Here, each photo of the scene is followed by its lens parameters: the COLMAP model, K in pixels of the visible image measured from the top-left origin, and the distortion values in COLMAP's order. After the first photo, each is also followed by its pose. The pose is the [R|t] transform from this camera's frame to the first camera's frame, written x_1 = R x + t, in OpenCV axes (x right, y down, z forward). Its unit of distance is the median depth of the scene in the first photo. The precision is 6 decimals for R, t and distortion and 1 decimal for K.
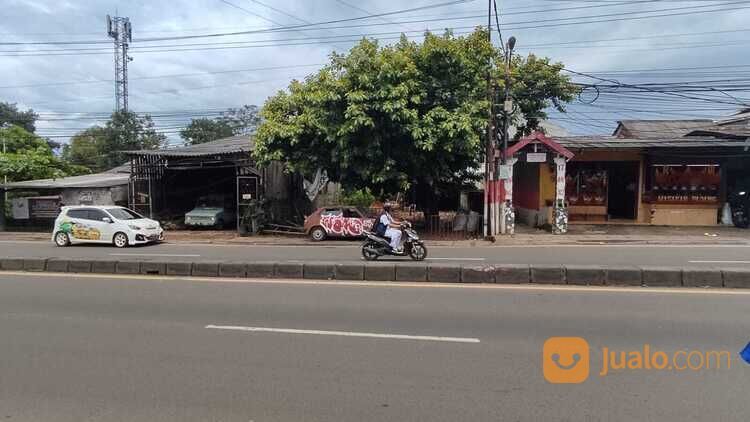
lens RADIAL K [[458.3, 0, 399.9], [0, 458.3, 225.5], [0, 0, 1]] dist [0.025501, -0.000450]
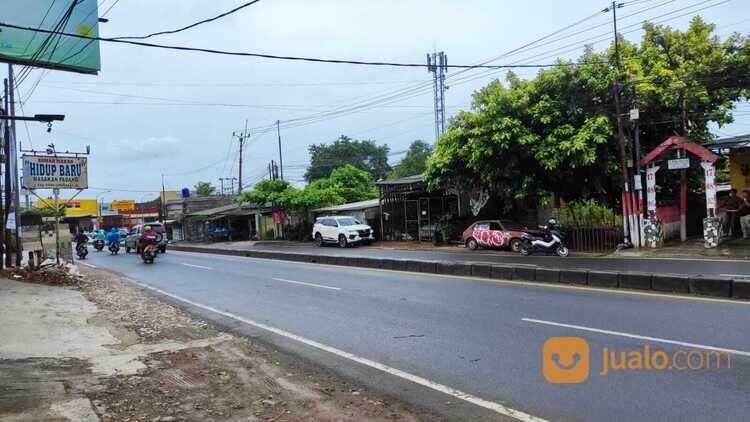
lens RADIAL K [[571.6, 0, 375.0], [0, 571.6, 211.0], [0, 0, 1]] dist [0.099010, -0.002977]
pose [[0.728019, -0.027516, -0.685004, 0.652564], [-0.013894, 0.998397, -0.054871, 0.018102], [0.685416, 0.049465, 0.726470, -0.255709]]
